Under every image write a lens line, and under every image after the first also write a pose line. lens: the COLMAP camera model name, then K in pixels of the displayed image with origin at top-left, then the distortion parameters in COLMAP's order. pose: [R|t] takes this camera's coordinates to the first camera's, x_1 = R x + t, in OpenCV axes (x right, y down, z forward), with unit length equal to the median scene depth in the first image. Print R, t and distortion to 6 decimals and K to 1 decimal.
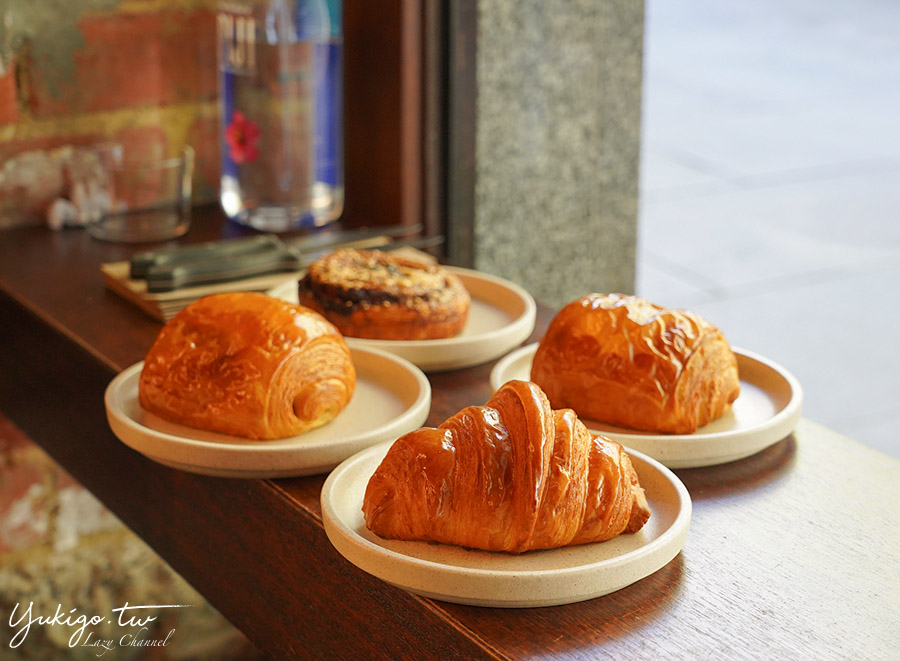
lens RADIAL K [[1740.0, 0, 522.7], [0, 1740.0, 310.9], [0, 0, 1]] dist [0.042867, 0.187228]
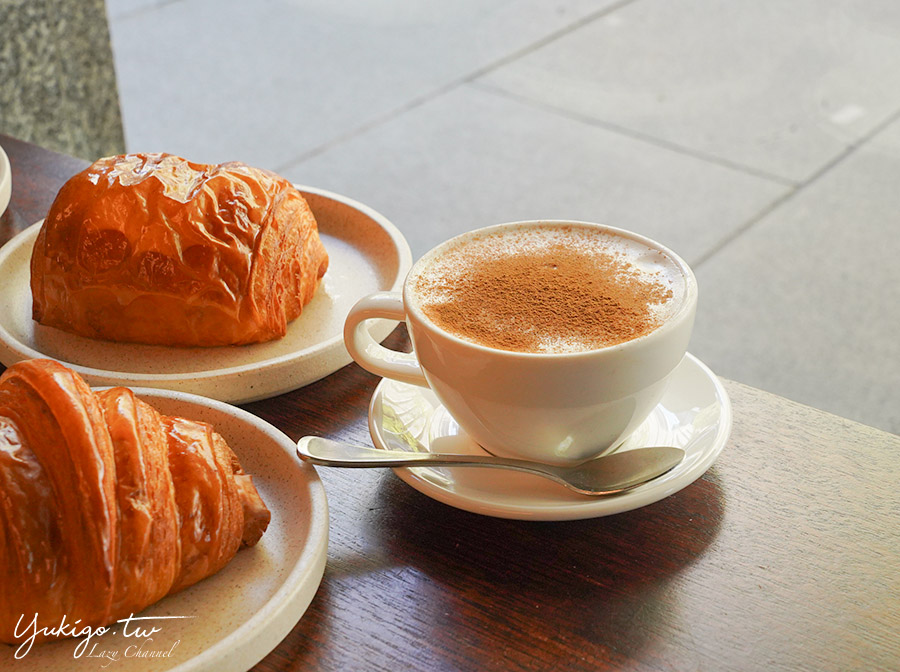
lens RADIAL K [[1685.5, 0, 537.5], [0, 1685.5, 312.2], [0, 0, 1]] dist [0.062187, -0.039161]
pose [[0.936327, -0.191197, 0.294511, -0.008466], [0.124284, 0.964913, 0.231292, -0.090807], [-0.328399, -0.179962, 0.927237, 0.308031]]
